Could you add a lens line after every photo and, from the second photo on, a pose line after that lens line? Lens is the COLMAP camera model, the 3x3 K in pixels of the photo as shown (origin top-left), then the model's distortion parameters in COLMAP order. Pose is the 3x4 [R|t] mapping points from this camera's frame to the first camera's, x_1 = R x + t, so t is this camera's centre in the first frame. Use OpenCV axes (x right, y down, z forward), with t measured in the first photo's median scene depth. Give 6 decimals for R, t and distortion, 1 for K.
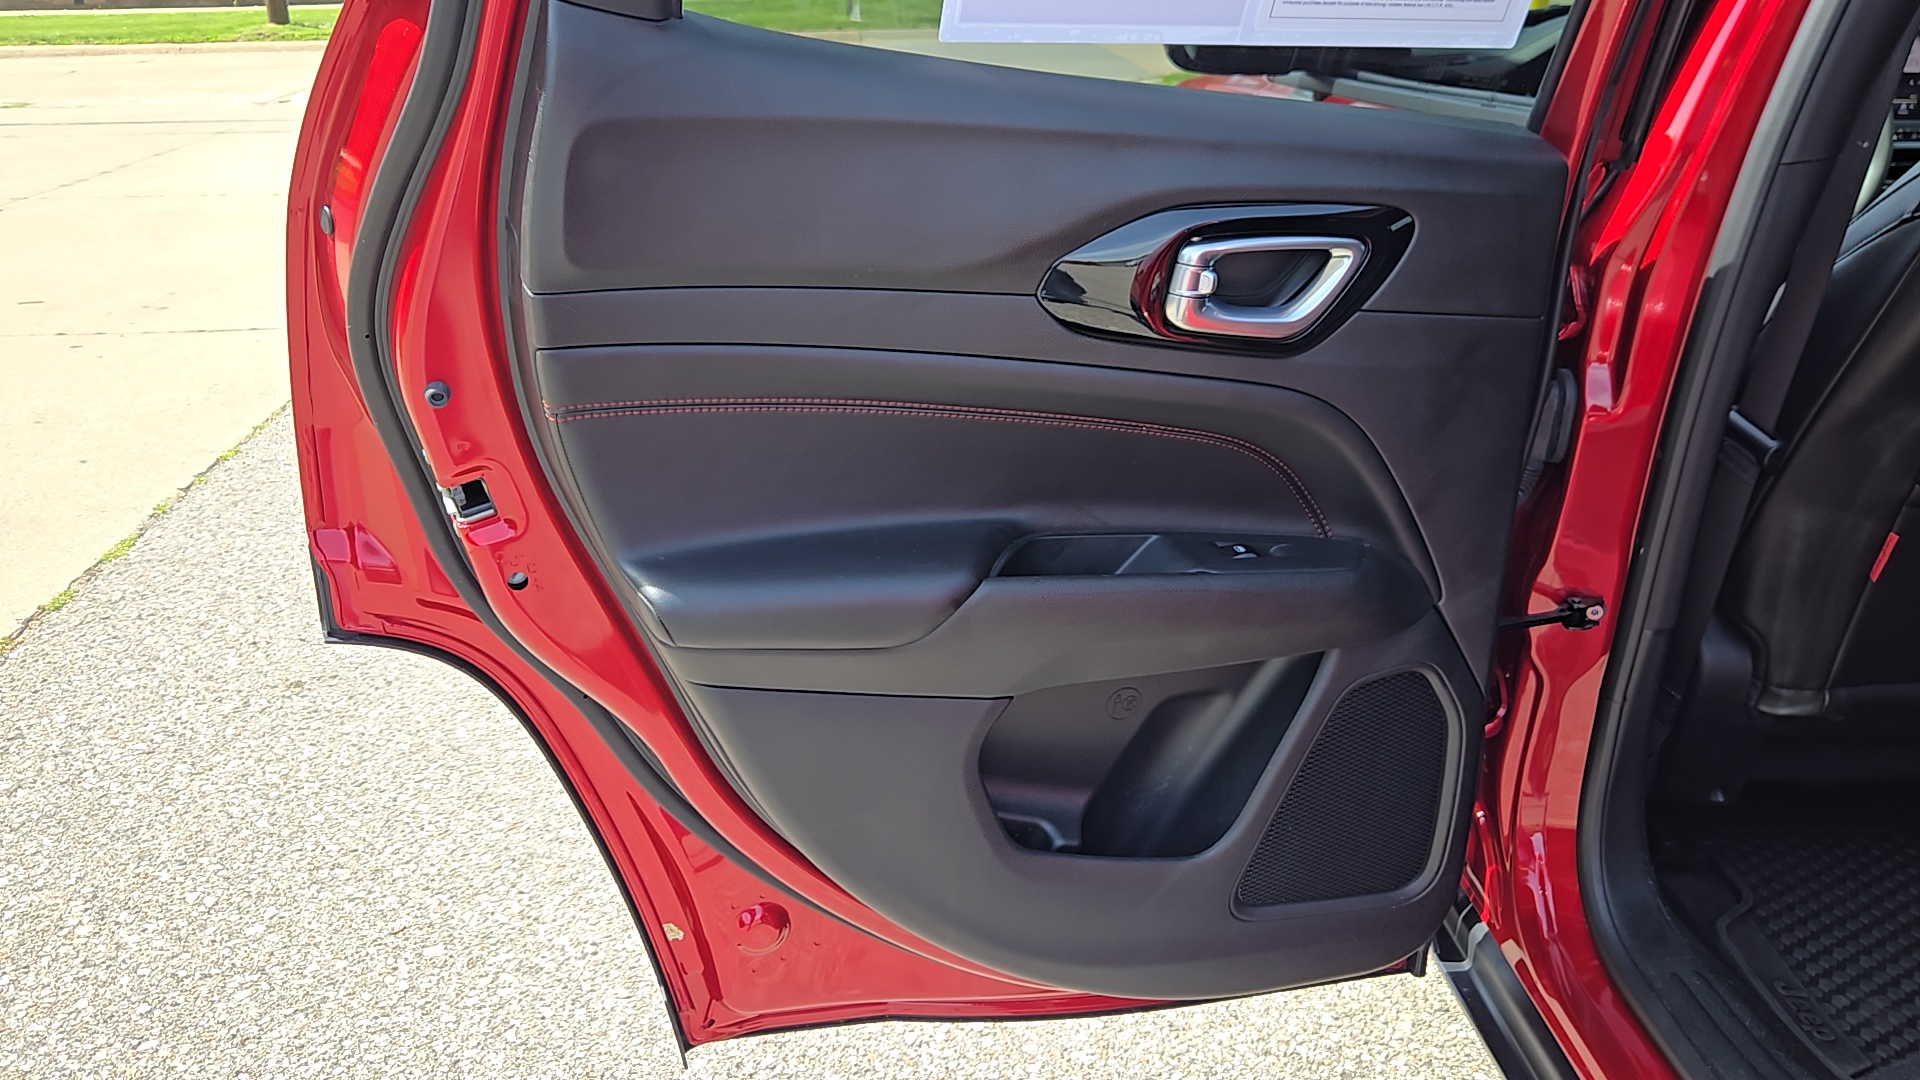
lens RADIAL K [[1609.3, 0, 960.0], [0, 1609.3, 540.0], [0, 0, 1]] dist [-0.003605, 0.002985]
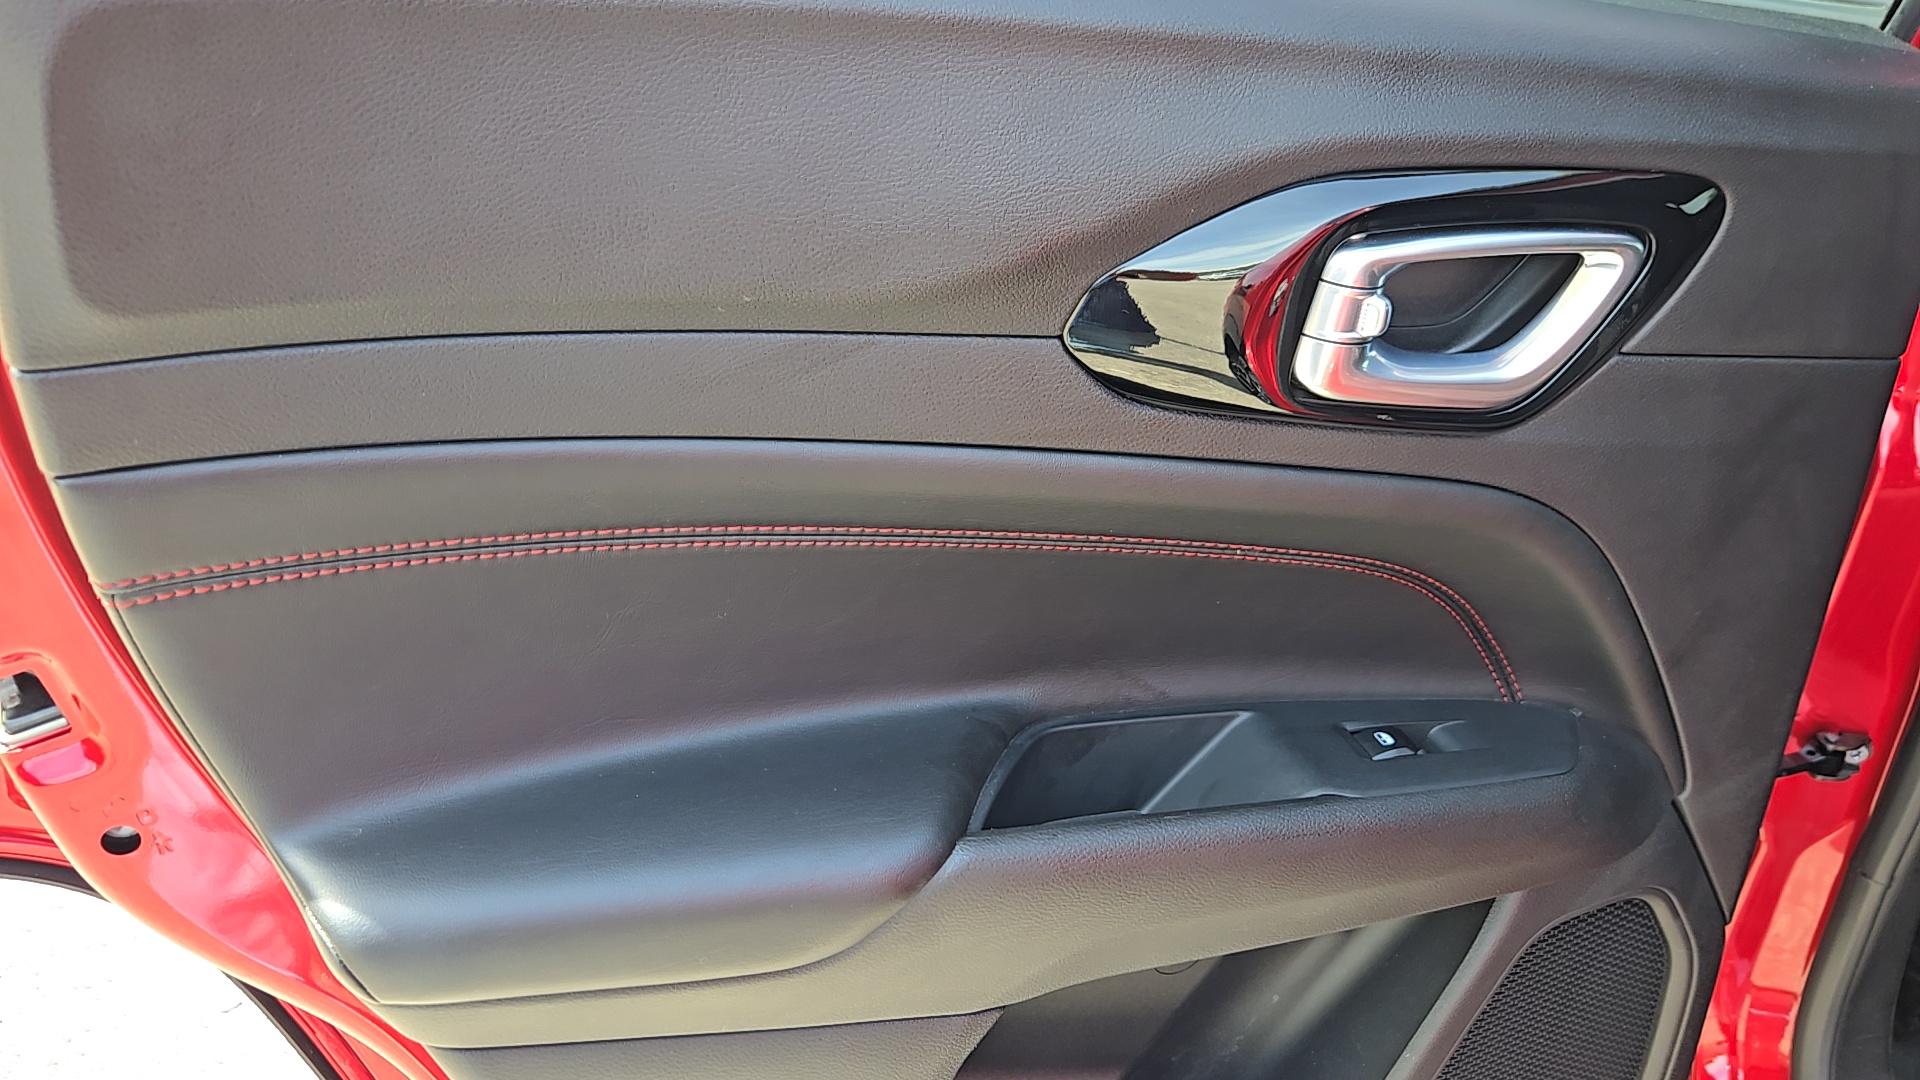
lens RADIAL K [[1609.3, 0, 960.0], [0, 1609.3, 540.0], [0, 0, 1]] dist [-0.003605, 0.002985]
pose [[0.999842, 0.012114, 0.013013, 0.006682], [-0.013018, 0.997332, 0.071829, -0.117360], [-0.012108, -0.071987, 0.997332, 0.434585]]
